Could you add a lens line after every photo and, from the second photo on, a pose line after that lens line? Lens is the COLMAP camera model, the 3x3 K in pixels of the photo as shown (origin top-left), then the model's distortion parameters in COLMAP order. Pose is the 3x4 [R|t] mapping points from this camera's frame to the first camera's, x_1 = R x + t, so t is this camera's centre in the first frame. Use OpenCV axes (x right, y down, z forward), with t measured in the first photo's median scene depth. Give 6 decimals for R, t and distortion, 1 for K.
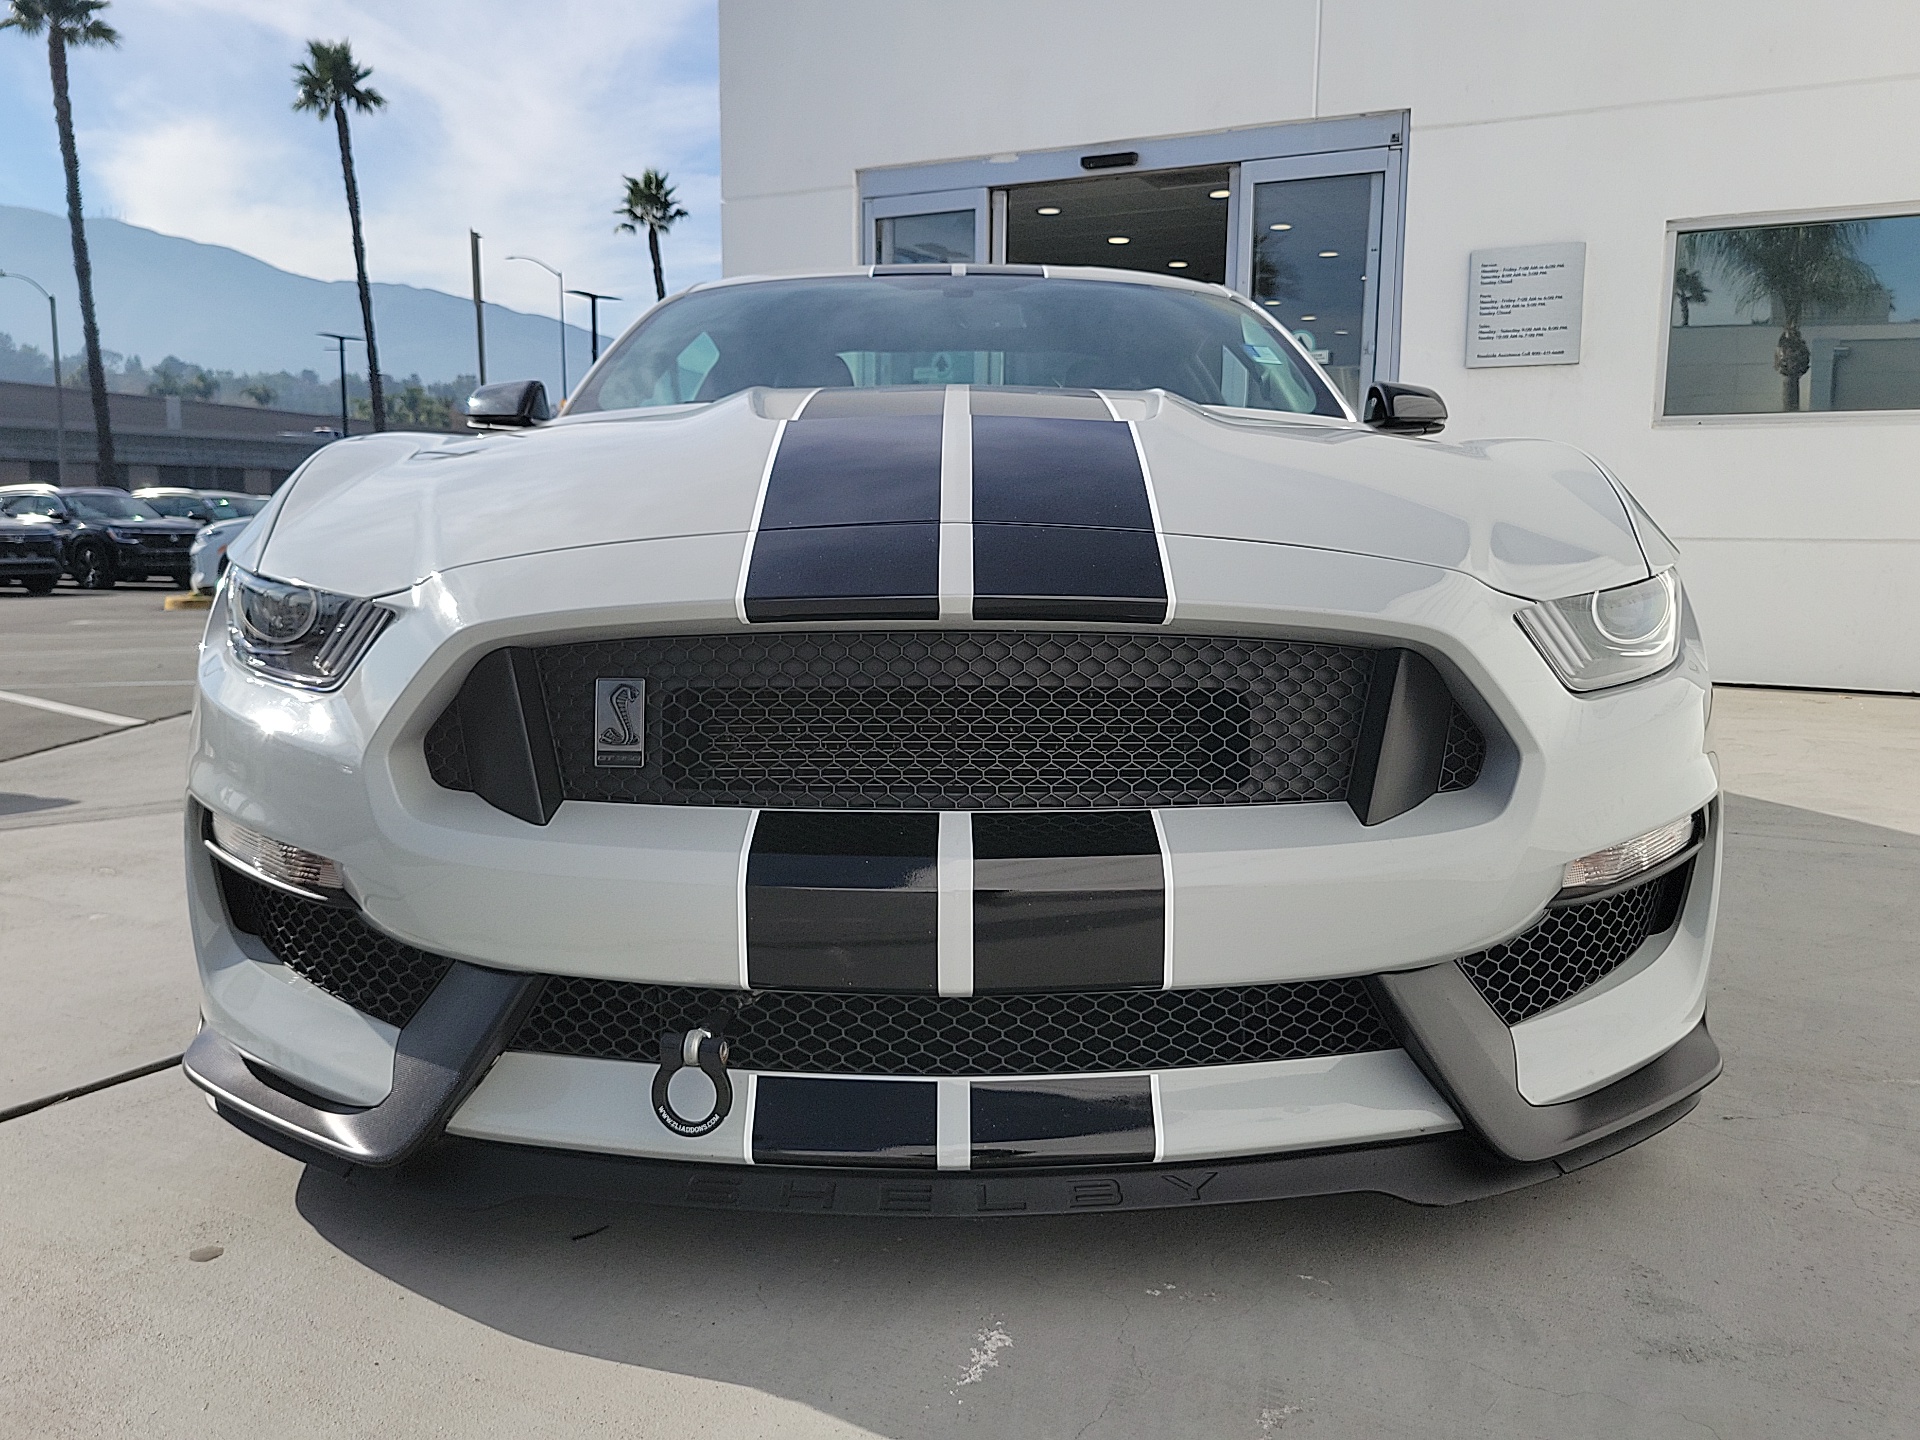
lens RADIAL K [[1488.0, 0, 968.0], [0, 1488.0, 741.6], [0, 0, 1]] dist [0.026671, -0.016193]
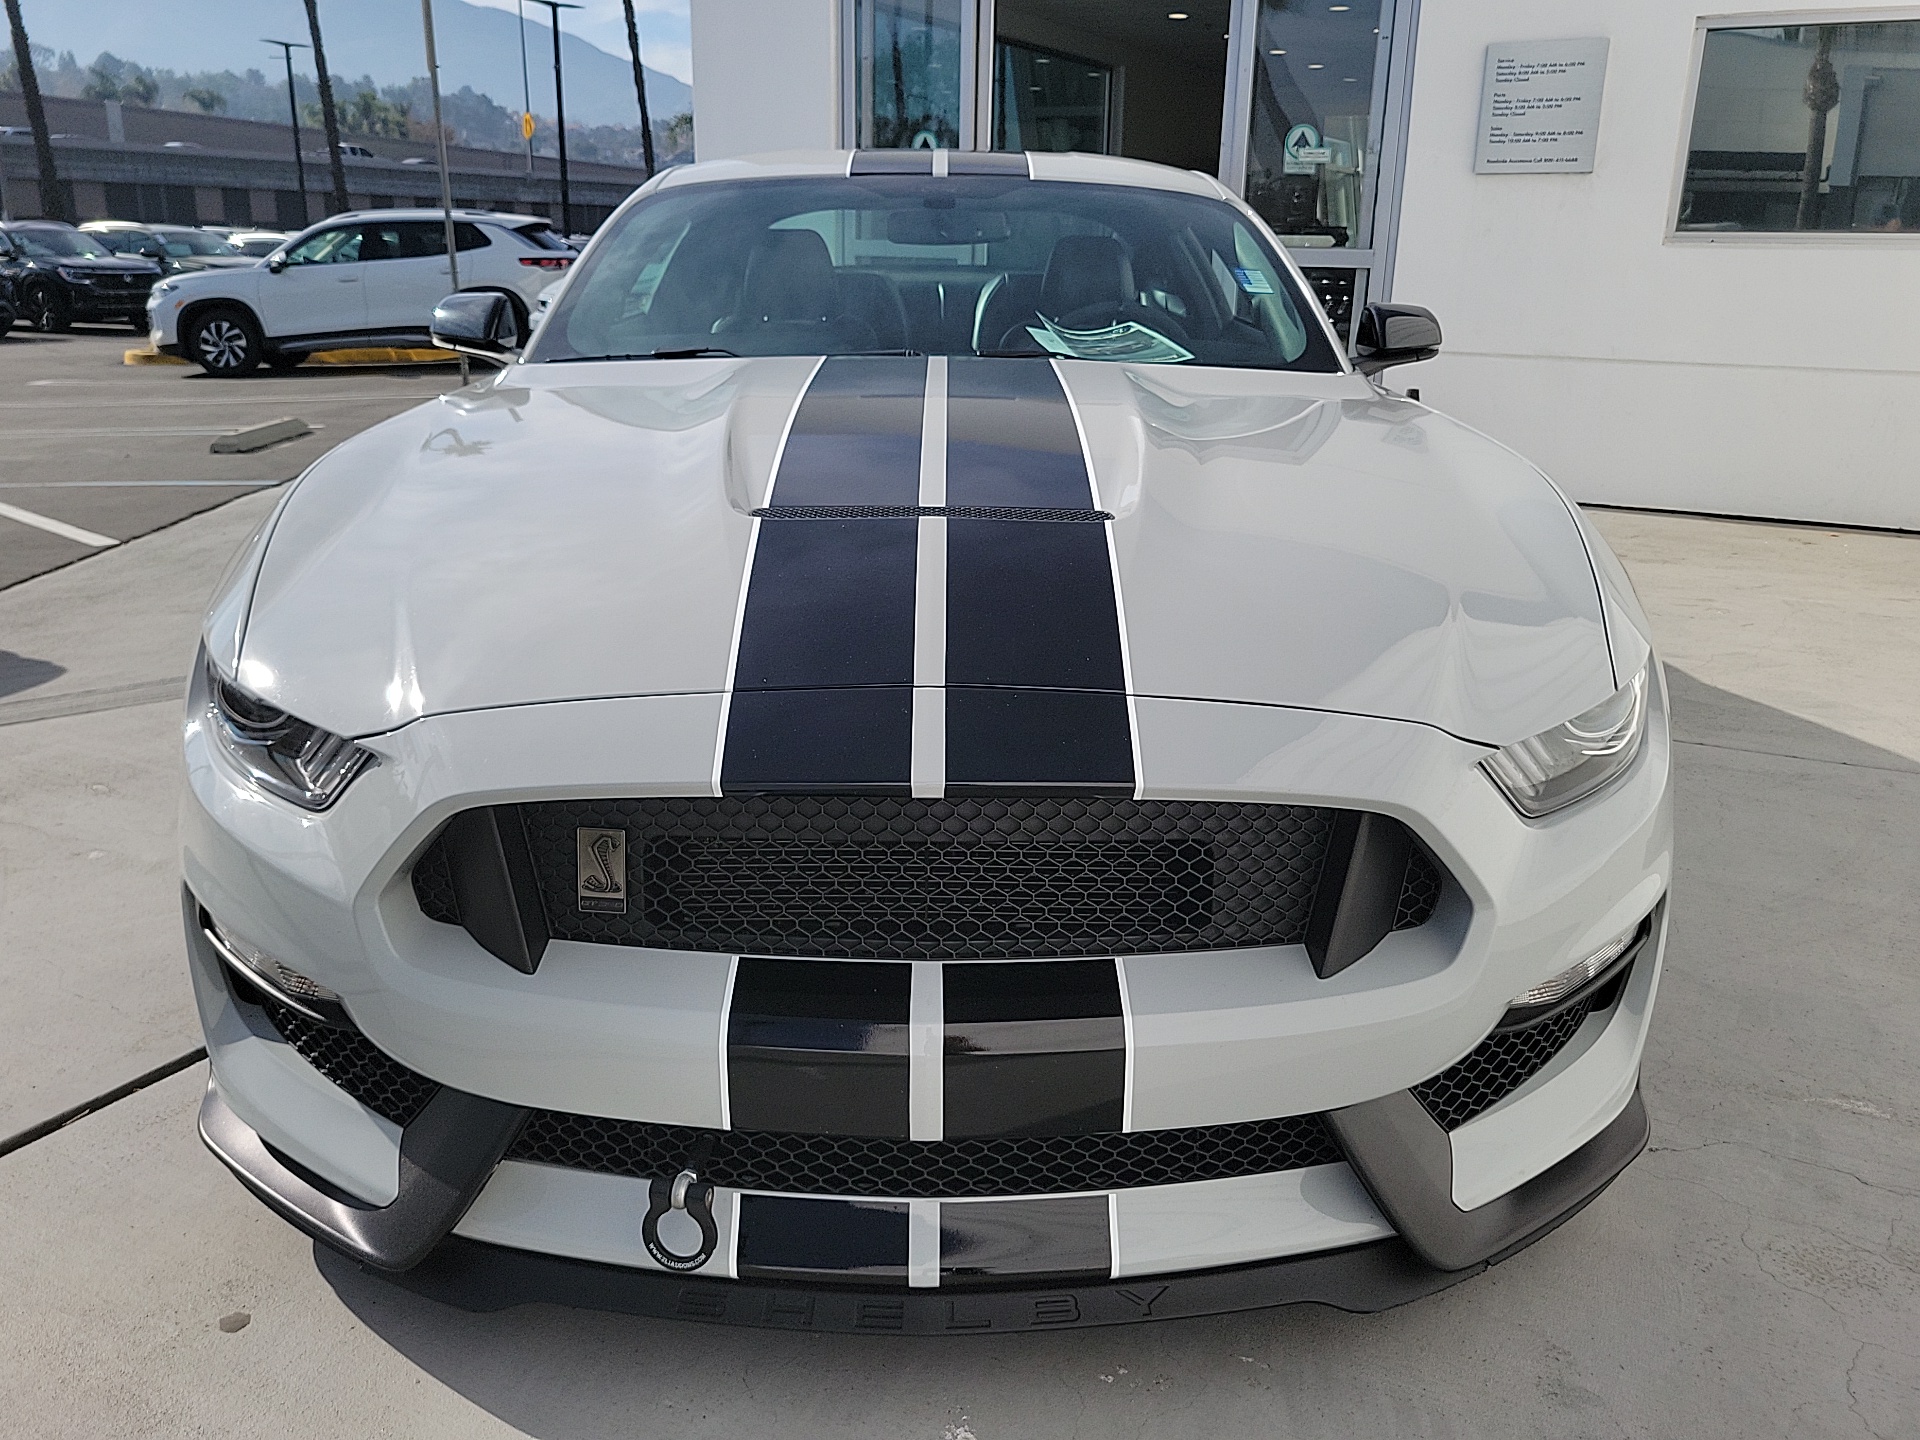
lens RADIAL K [[1488.0, 0, 957.5], [0, 1488.0, 727.3], [0, 0, 1]] dist [0.026671, -0.016193]
pose [[0.999963, 0.007059, 0.004860, 0.006152], [-0.007766, 0.986209, 0.165324, -0.277385], [-0.003626, -0.165355, 0.986227, 0.000566]]
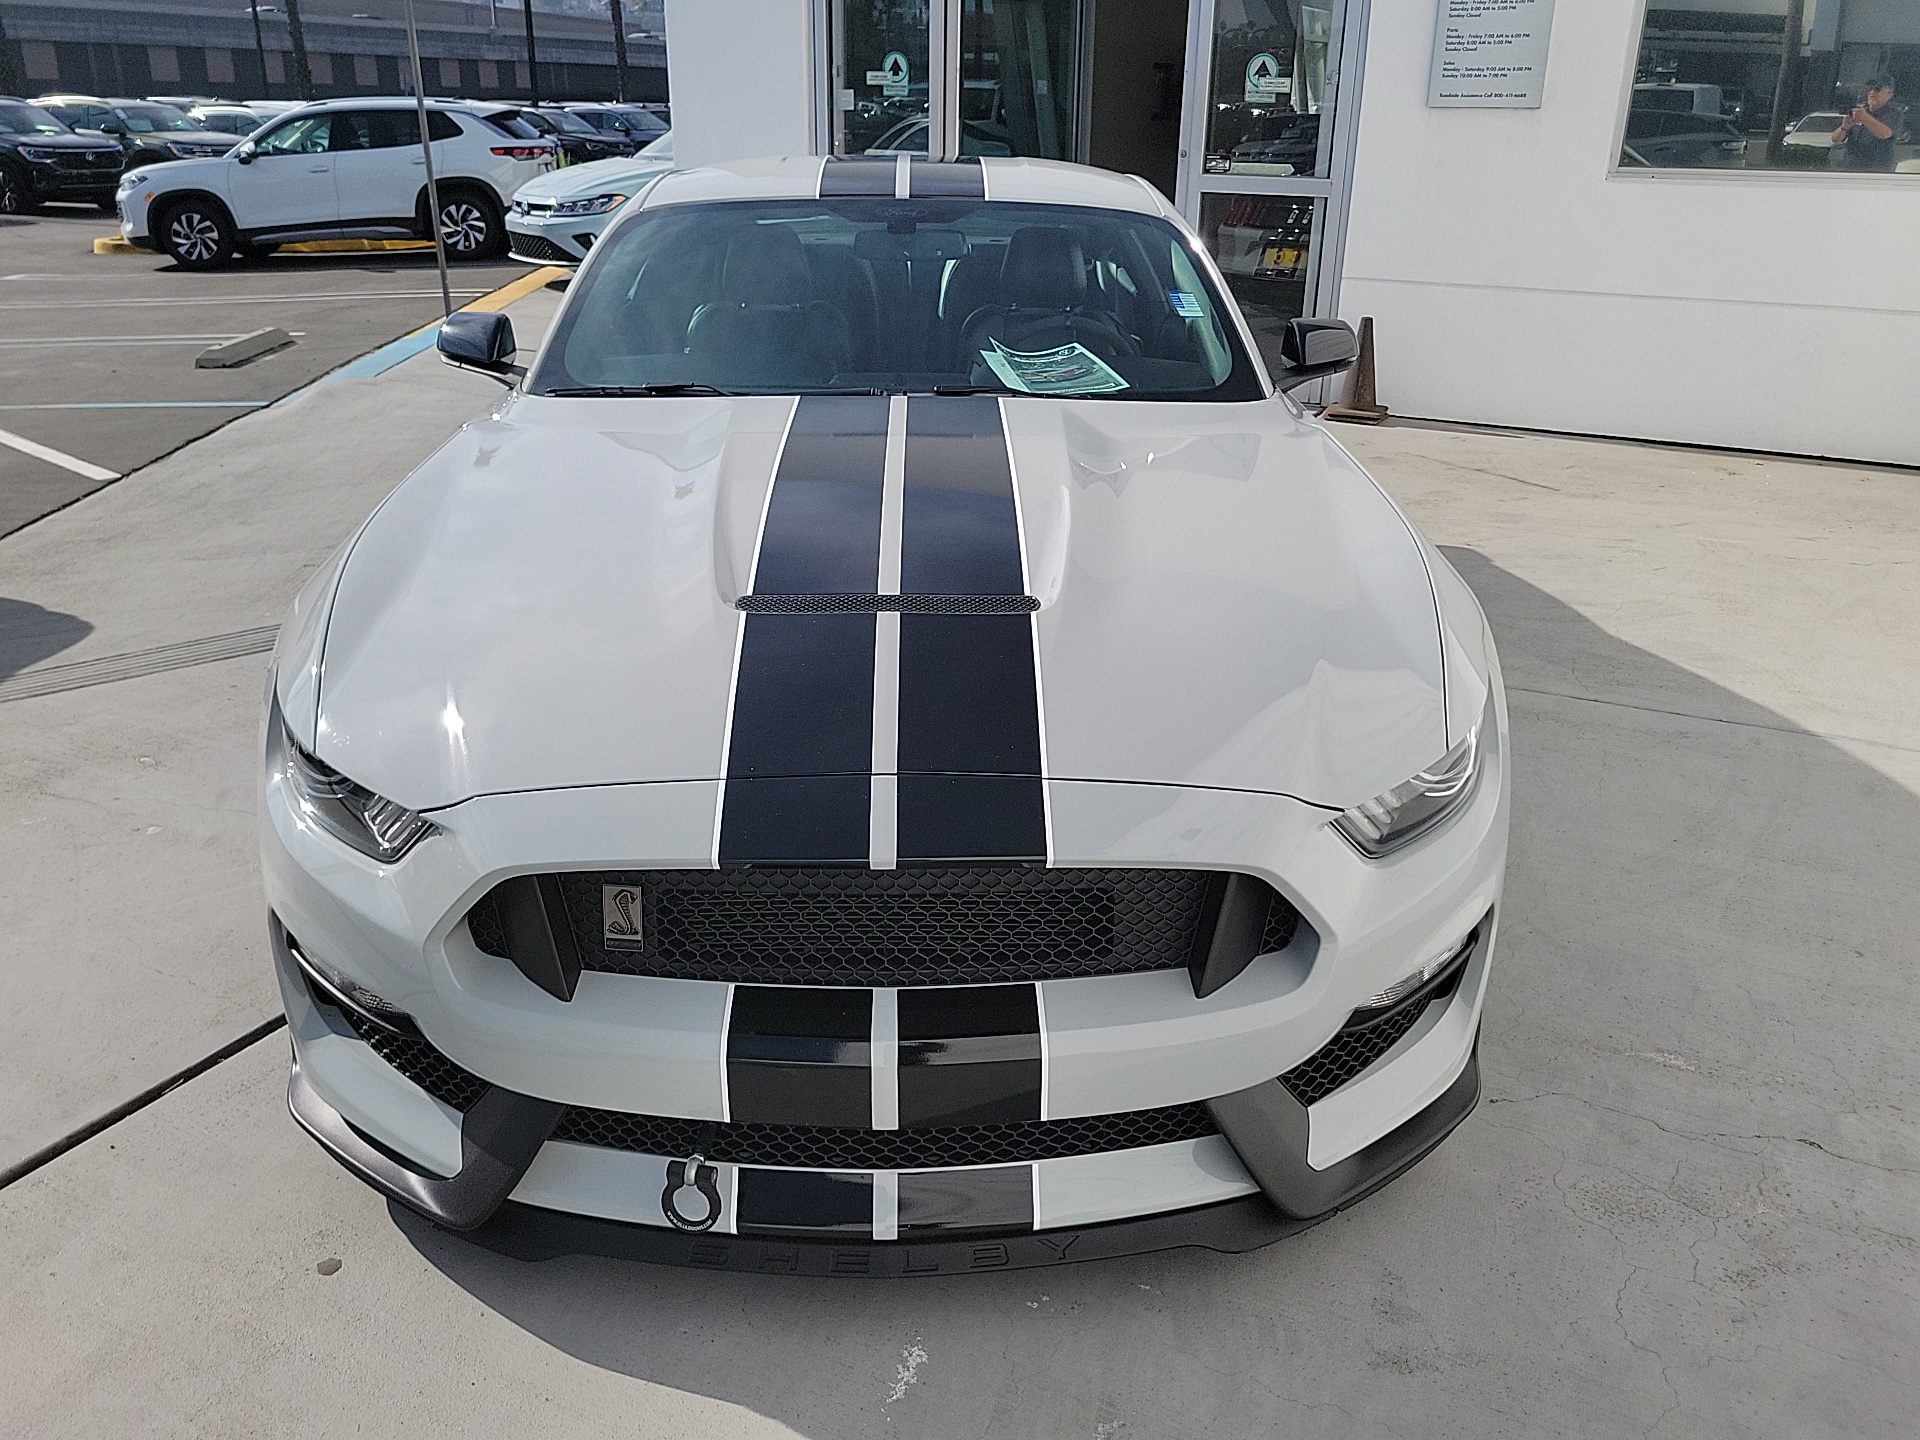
lens RADIAL K [[1488.0, 0, 959.6], [0, 1488.0, 689.5], [0, 0, 1]] dist [0.026671, -0.016193]
pose [[0.999819, -0.000220, 0.019002, 0.030770], [-0.004123, 0.973606, 0.228199, -0.488982], [-0.018551, -0.228236, 0.973429, -0.204480]]
